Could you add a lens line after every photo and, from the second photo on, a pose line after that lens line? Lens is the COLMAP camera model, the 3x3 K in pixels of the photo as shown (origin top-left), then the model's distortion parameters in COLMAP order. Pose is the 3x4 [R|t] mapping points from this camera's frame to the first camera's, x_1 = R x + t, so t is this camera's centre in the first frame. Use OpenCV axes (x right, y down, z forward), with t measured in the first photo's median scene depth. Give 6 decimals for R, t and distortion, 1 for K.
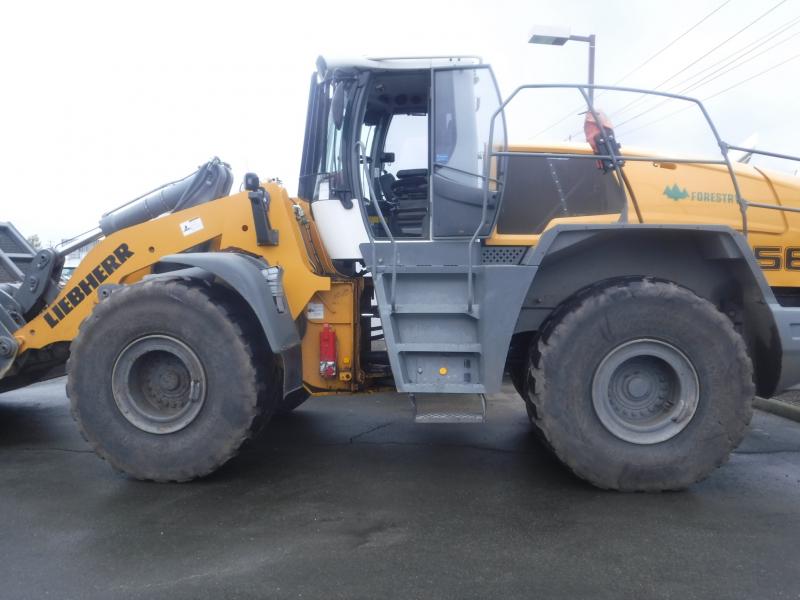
lens RADIAL K [[646.7, 0, 400.0], [0, 646.7, 300.0], [0, 0, 1]] dist [-0.087784, 0.020656]
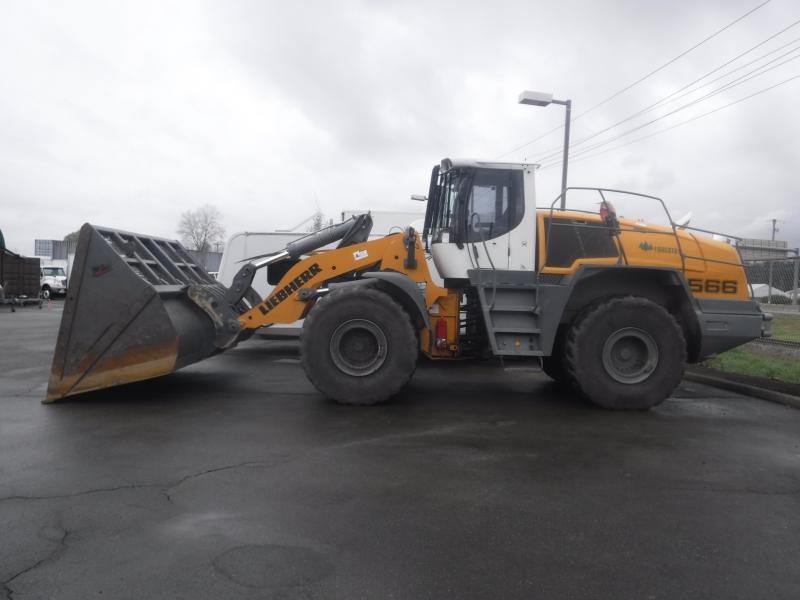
lens RADIAL K [[646.7, 0, 400.0], [0, 646.7, 300.0], [0, 0, 1]] dist [-0.087784, 0.020656]
pose [[0.995929, 0.028641, 0.085466, -0.421084], [-0.027298, 0.999486, -0.016838, 0.029503], [-0.085904, 0.014437, 0.996199, -0.755301]]
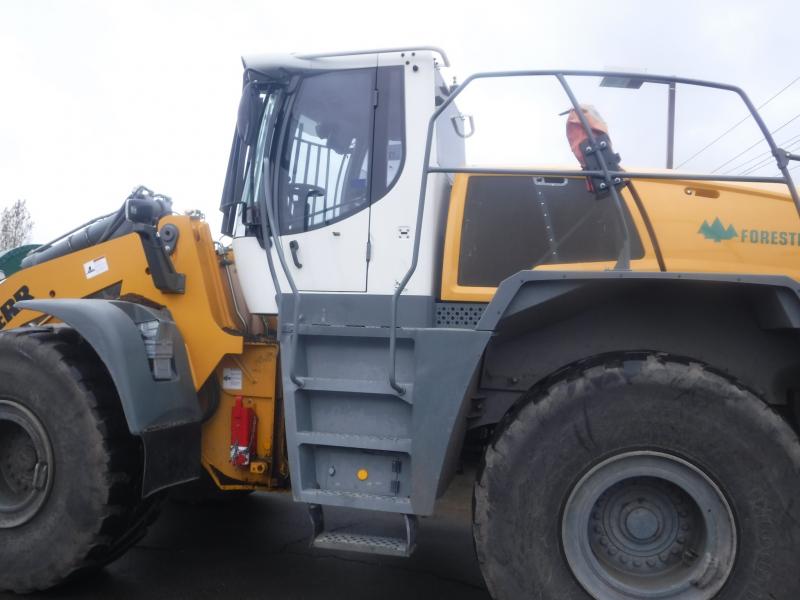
lens RADIAL K [[646.7, 0, 400.0], [0, 646.7, 300.0], [0, 0, 1]] dist [-0.087784, 0.020656]
pose [[0.987657, 0.028753, -0.153972, 0.217141], [-0.043062, 0.994973, -0.090417, -0.019361], [0.150598, 0.095932, 0.983930, 0.303395]]
